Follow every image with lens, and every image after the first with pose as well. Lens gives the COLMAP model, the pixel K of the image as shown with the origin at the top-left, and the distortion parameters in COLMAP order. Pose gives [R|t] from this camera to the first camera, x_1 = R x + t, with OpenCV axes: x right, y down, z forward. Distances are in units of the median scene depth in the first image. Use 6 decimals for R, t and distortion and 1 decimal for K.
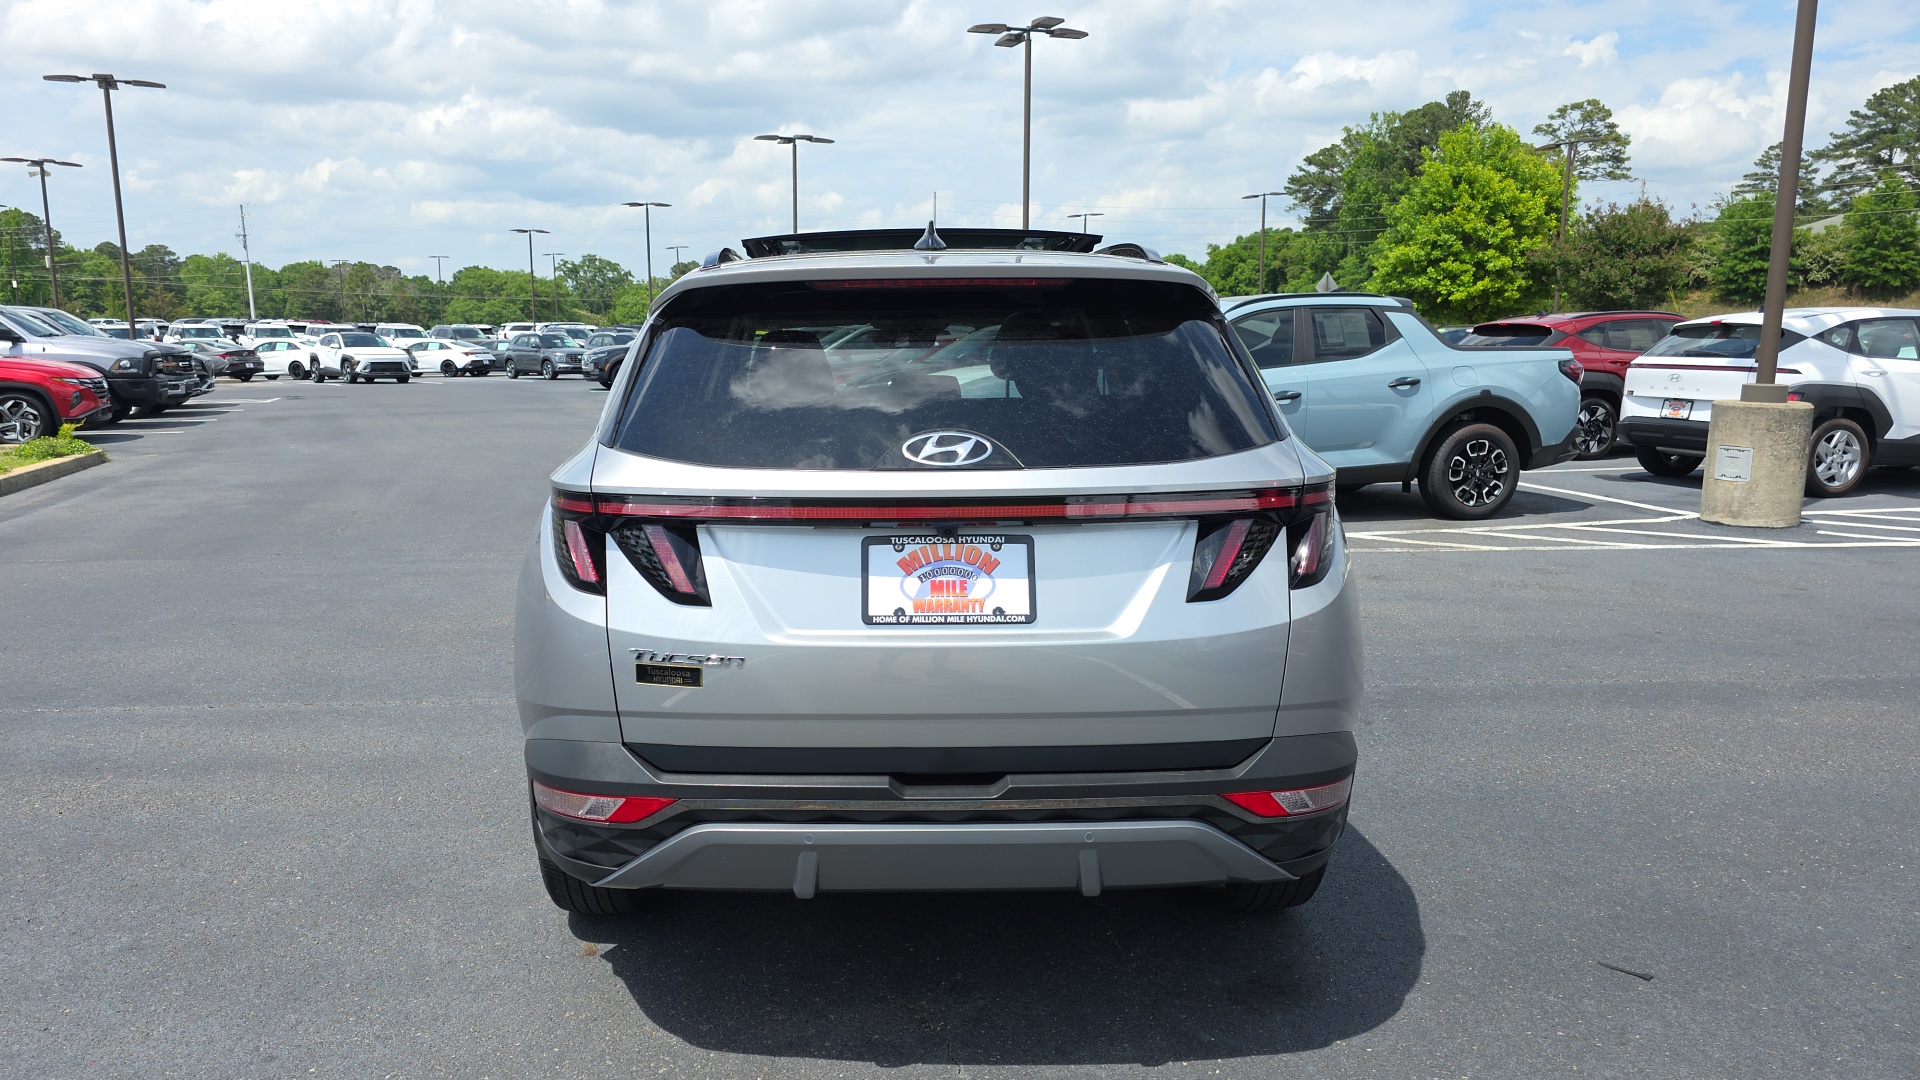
lens RADIAL K [[1353.1, 0, 929.1], [0, 1353.1, 568.9], [0, 0, 1]] dist [0.032790, -0.038221]
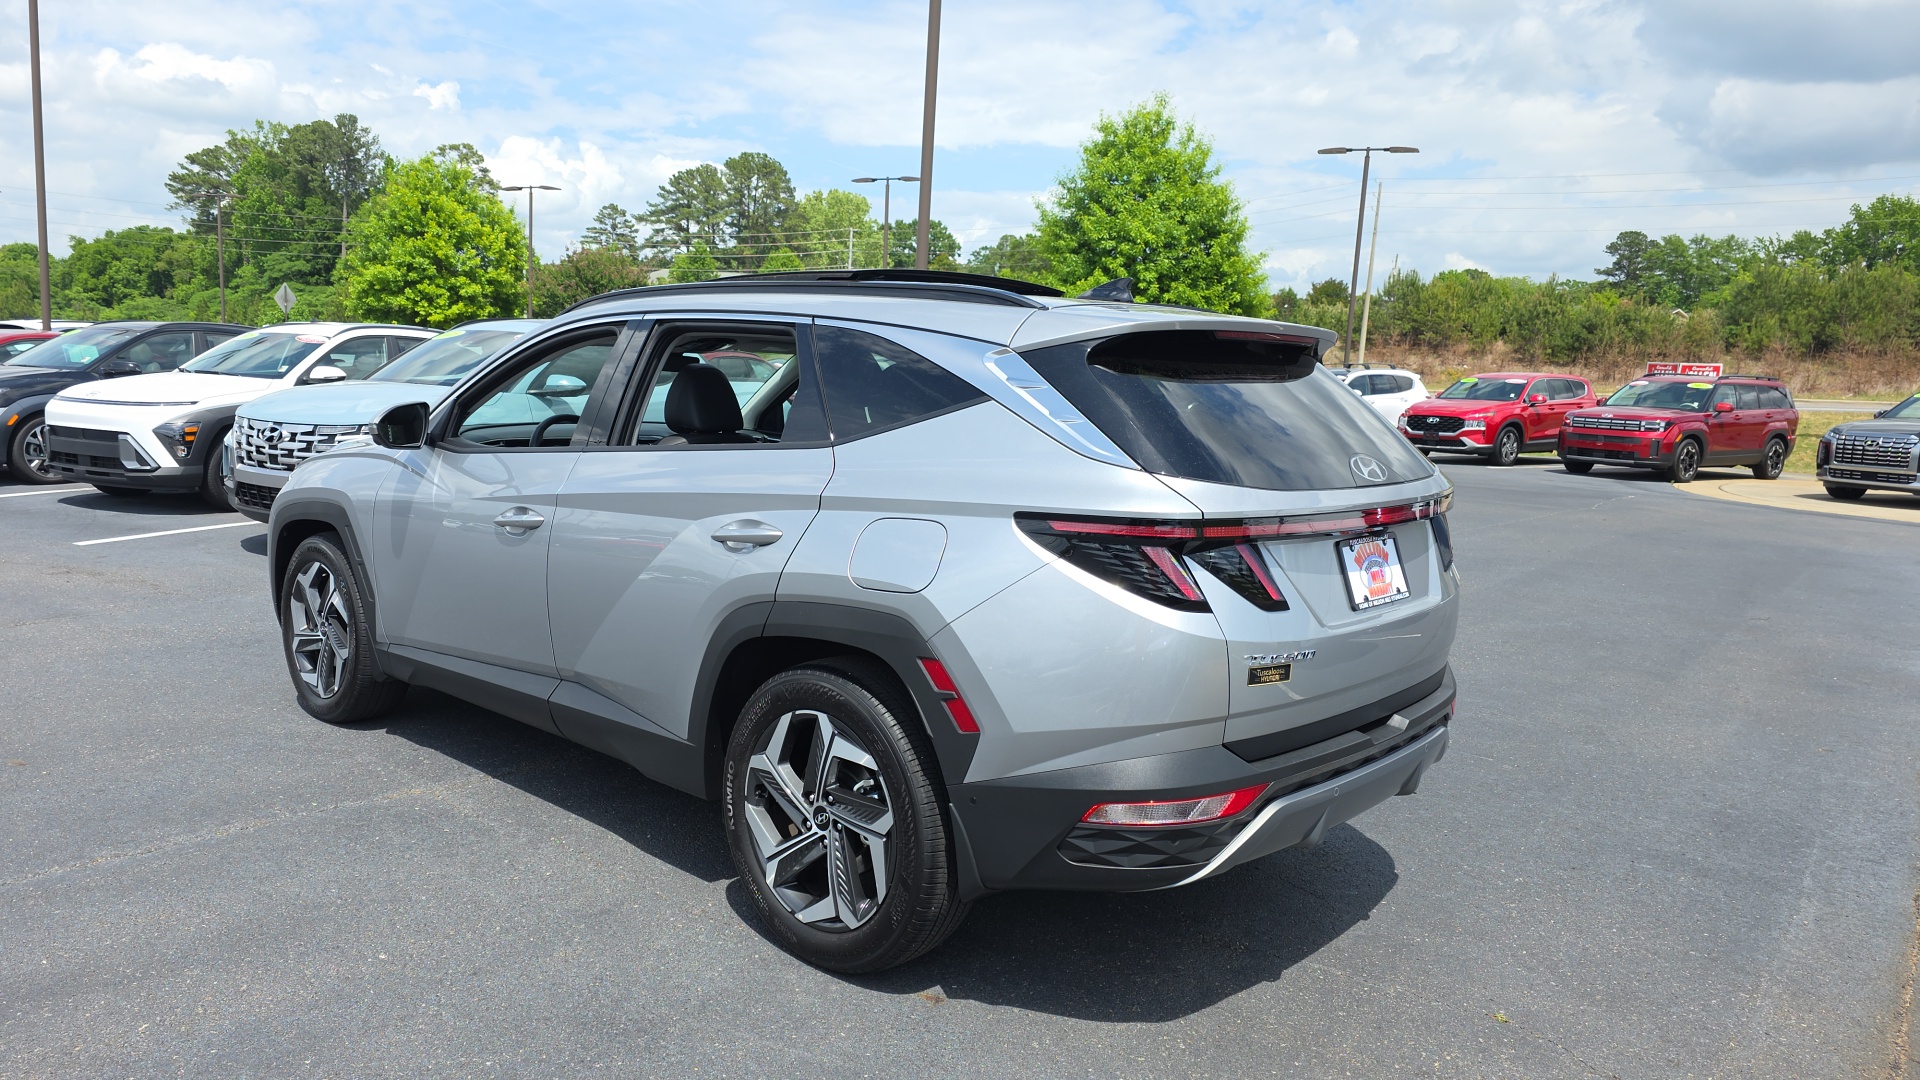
lens RADIAL K [[1297.2, 0, 939.2], [0, 1297.2, 554.7], [0, 0, 1]] dist [0.053846, -0.057946]
pose [[0.675264, -0.072958, 0.733959, -0.111352], [0.085470, 0.996132, 0.020383, -0.006428], [-0.732607, 0.048968, 0.678888, 0.042987]]
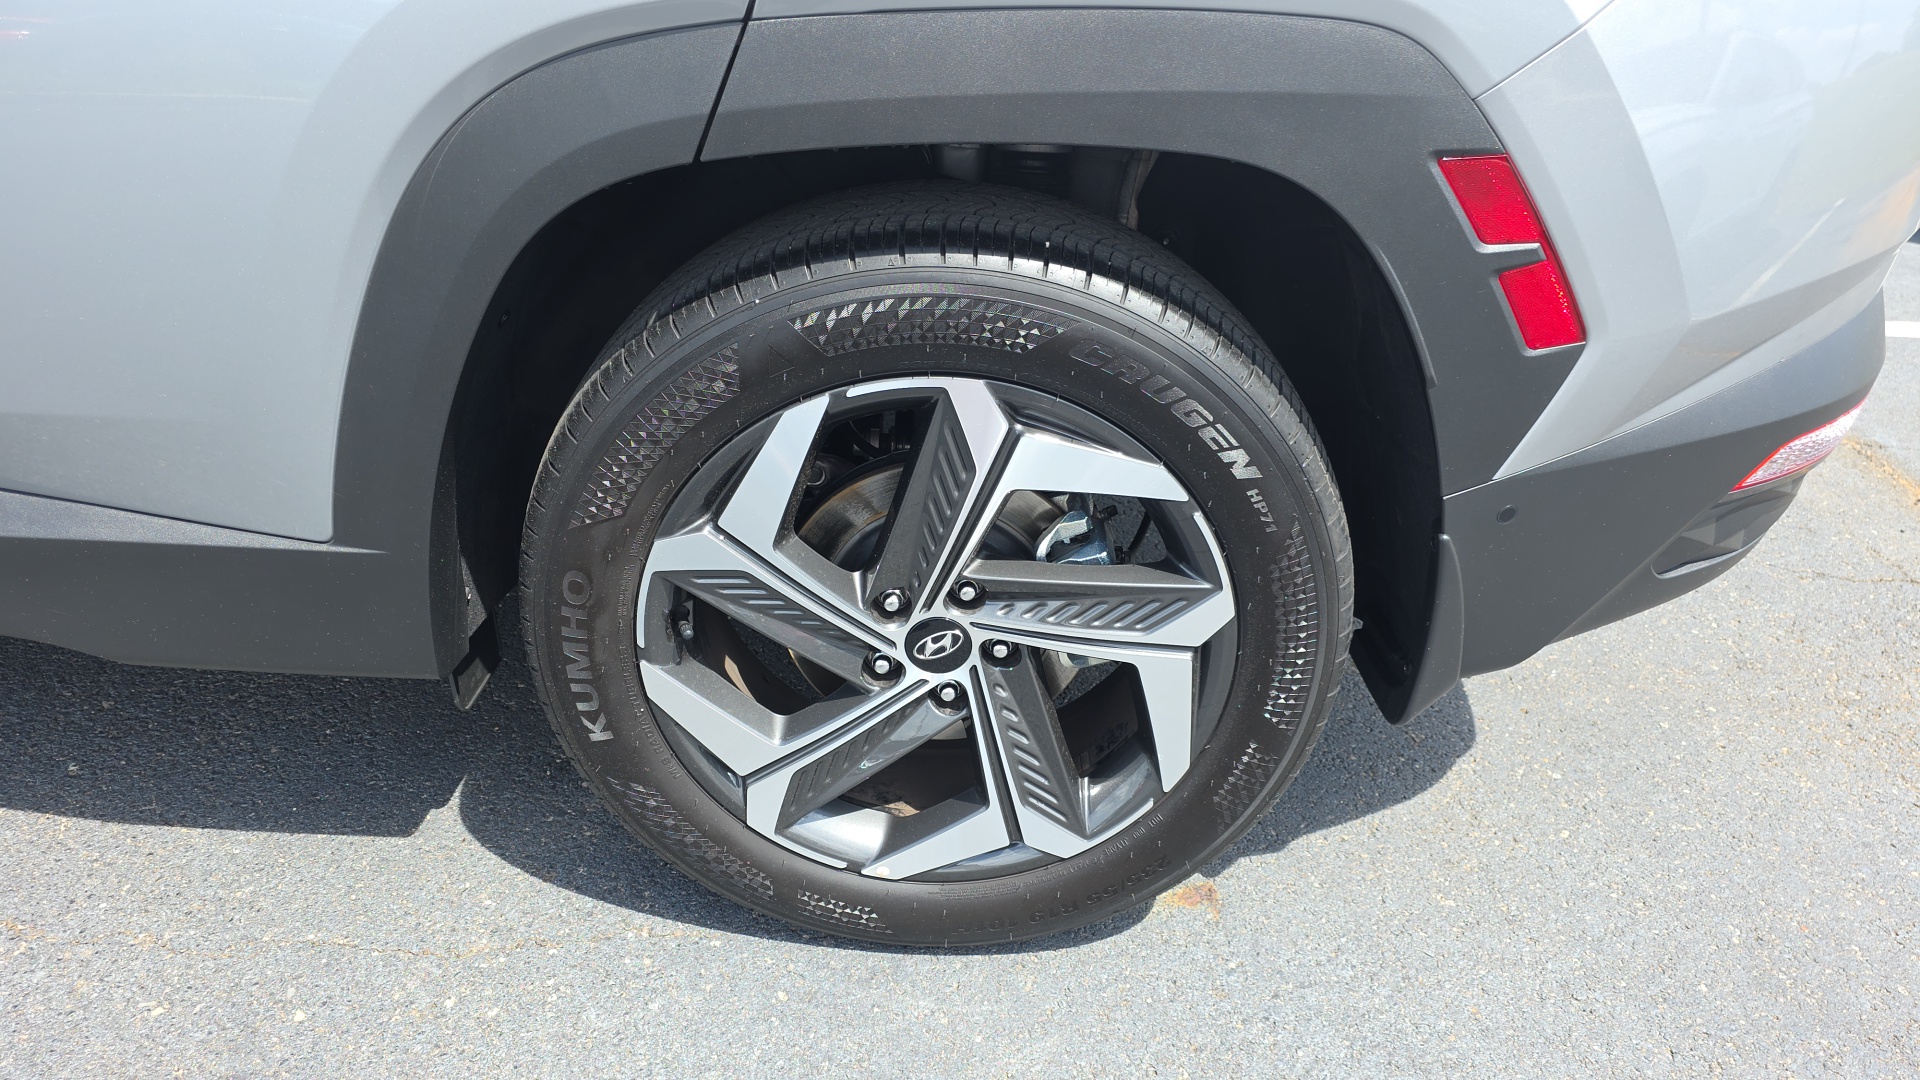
lens RADIAL K [[1228.3, 0, 951.0], [0, 1228.3, 557.1], [0, 0, 1]] dist [0.040076, 0.000024]
pose [[-0.008817, -0.497428, 0.867460, -0.069138], [0.098791, 0.862817, 0.495769, -0.004463], [-0.995069, 0.090068, 0.041533, 0.128396]]
